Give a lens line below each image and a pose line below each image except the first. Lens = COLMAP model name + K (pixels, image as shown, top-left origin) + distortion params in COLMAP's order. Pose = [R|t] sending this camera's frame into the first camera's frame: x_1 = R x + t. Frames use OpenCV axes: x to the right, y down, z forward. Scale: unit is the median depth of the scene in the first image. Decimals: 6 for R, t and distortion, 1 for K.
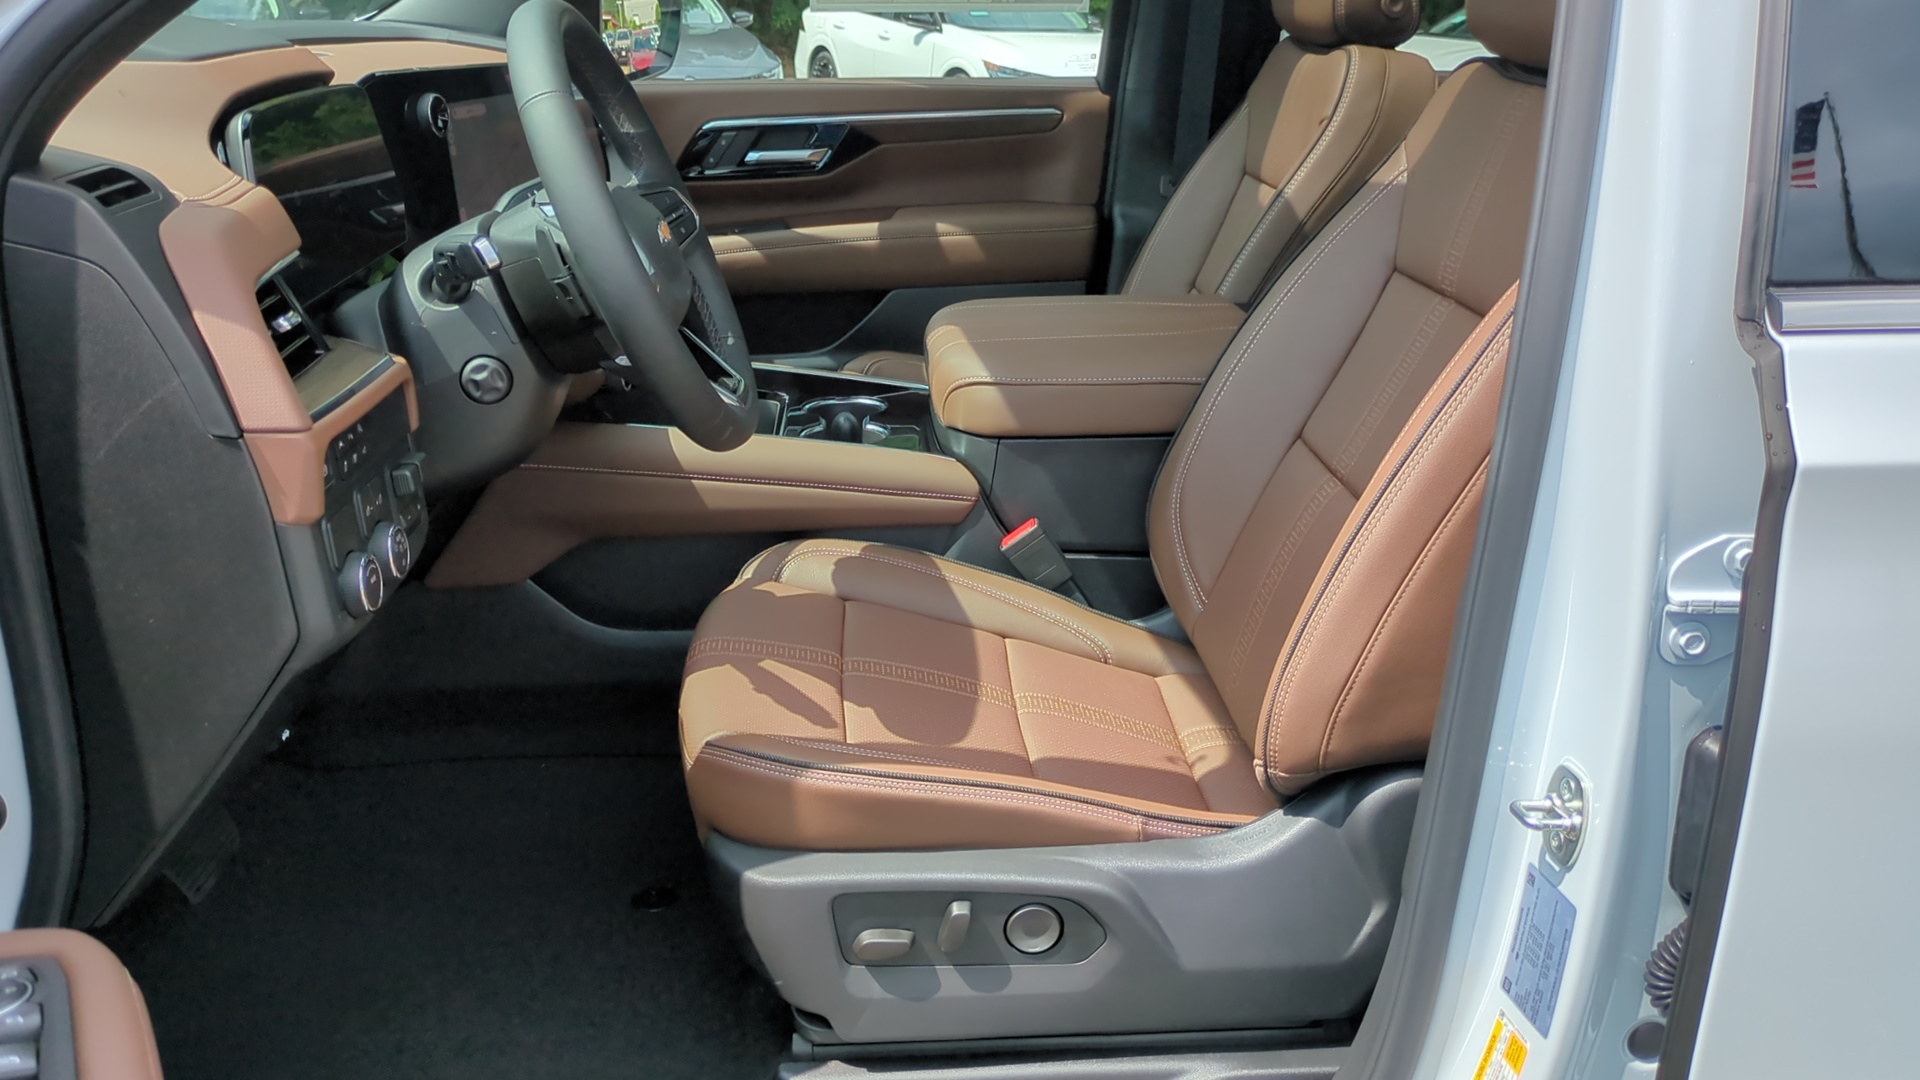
lens RADIAL K [[1761.1, 0, 960.0], [0, 1761.1, 540.0], [0, 0, 1]] dist [0.061839, -0.000436]
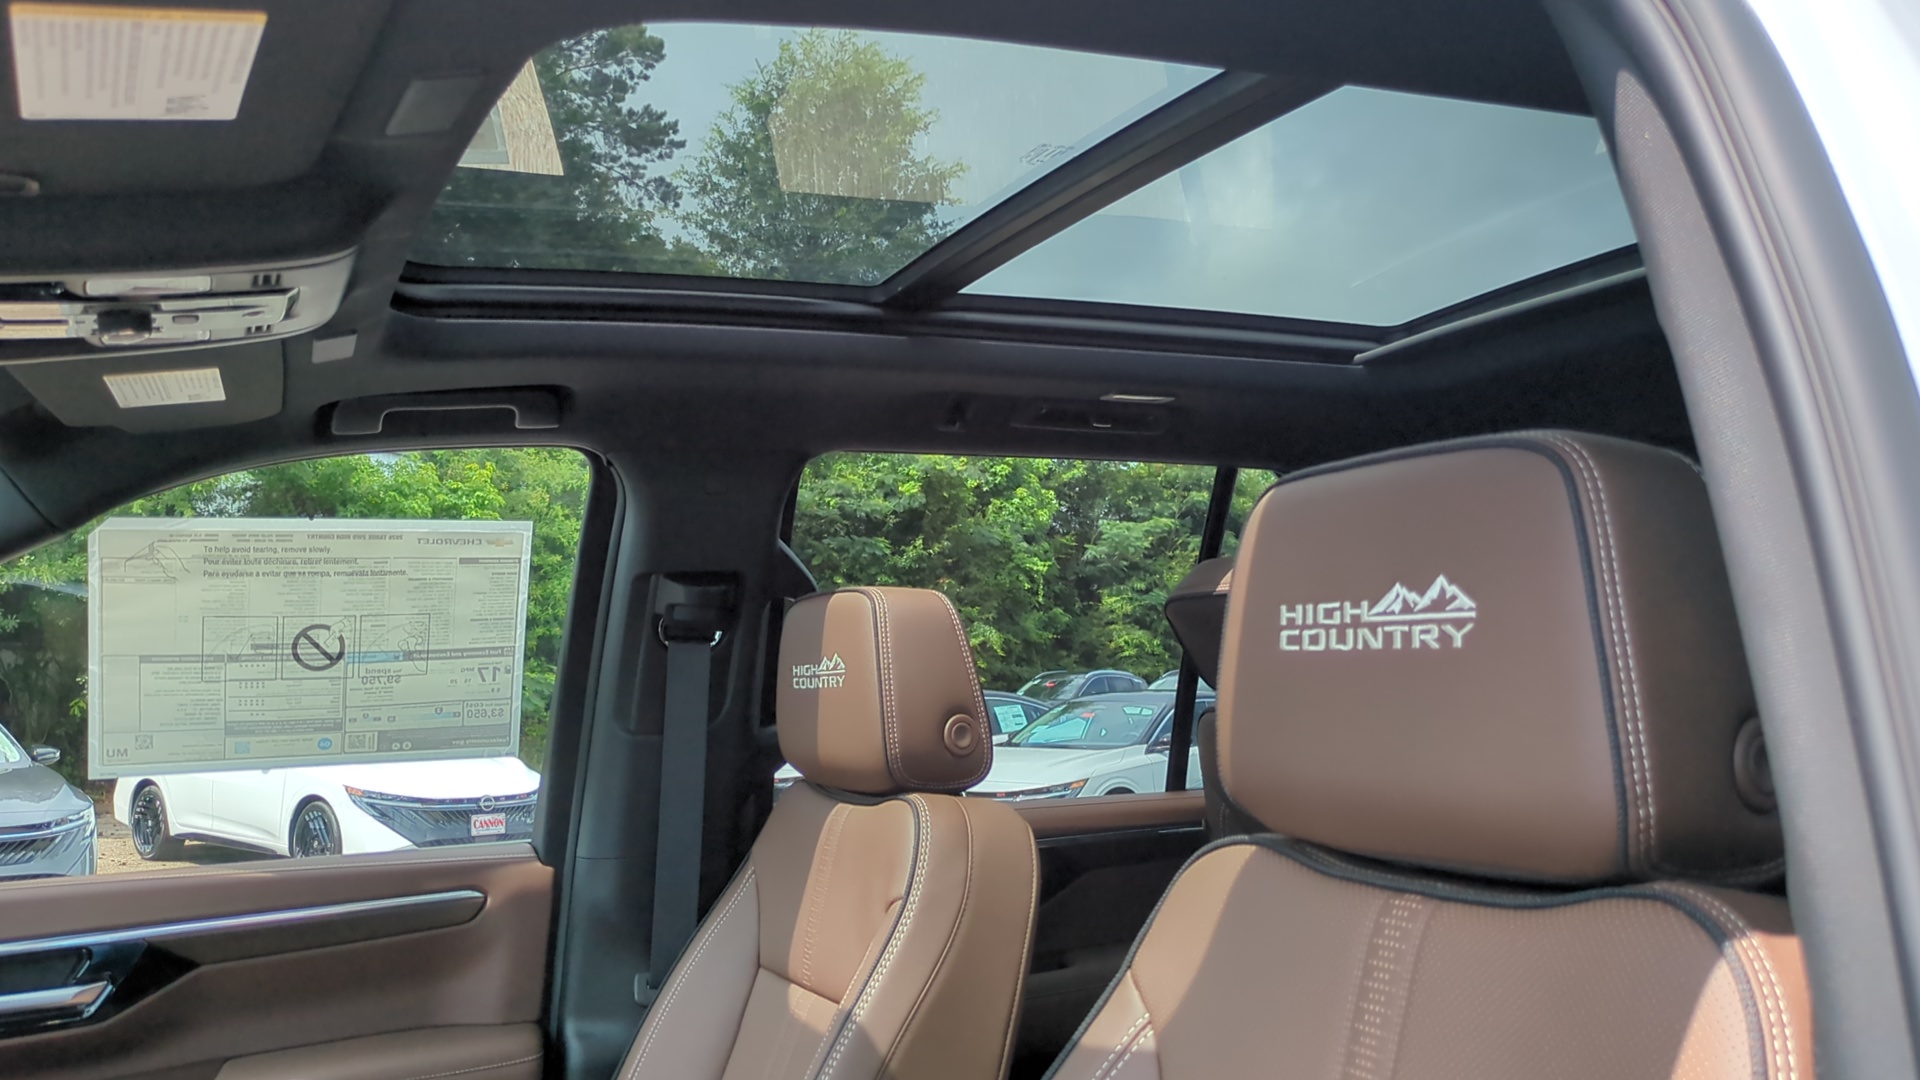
lens RADIAL K [[1761.1, 0, 960.0], [0, 1761.1, 540.0], [0, 0, 1]] dist [0.061839, -0.000436]
pose [[0.939587, -0.006430, 0.342251, -0.005334], [0.135734, 0.924862, -0.355255, -0.096976], [-0.314250, 0.380248, 0.869861, 0.274420]]
